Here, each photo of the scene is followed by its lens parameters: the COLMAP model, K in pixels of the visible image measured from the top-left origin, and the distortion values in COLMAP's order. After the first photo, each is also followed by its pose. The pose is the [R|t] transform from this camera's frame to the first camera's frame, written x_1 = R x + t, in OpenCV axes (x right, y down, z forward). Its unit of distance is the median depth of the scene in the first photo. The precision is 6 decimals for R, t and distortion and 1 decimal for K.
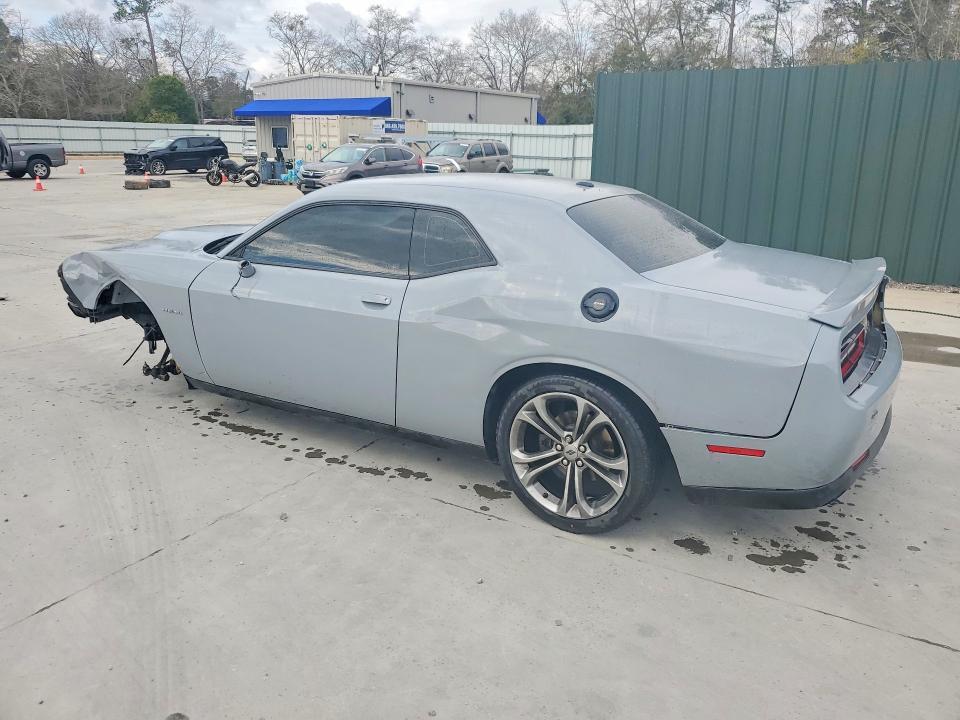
lens RADIAL K [[720.1, 0, 480.0], [0, 720.1, 360.0], [0, 0, 1]] dist [-0.001276, -0.137428]
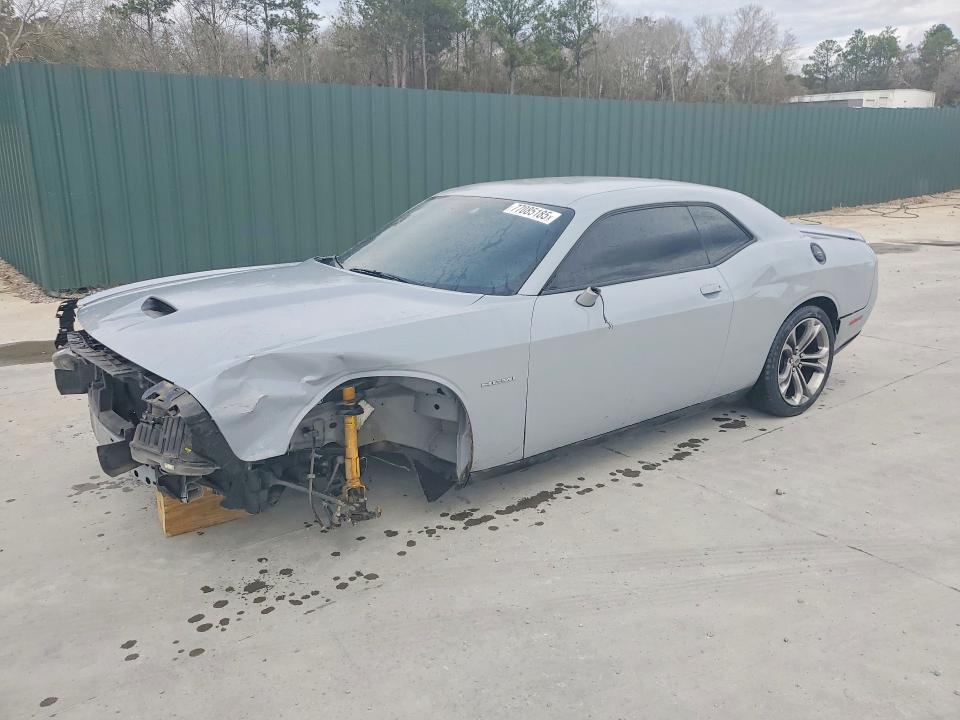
lens RADIAL K [[765.9, 0, 480.0], [0, 765.9, 360.0], [0, 0, 1]] dist [0.006517, -0.001188]
pose [[0.391409, -0.261756, 0.882203, -1.233273], [0.266849, 0.949783, 0.163414, -0.245159], [-0.880676, 0.171454, 0.441603, 0.736800]]
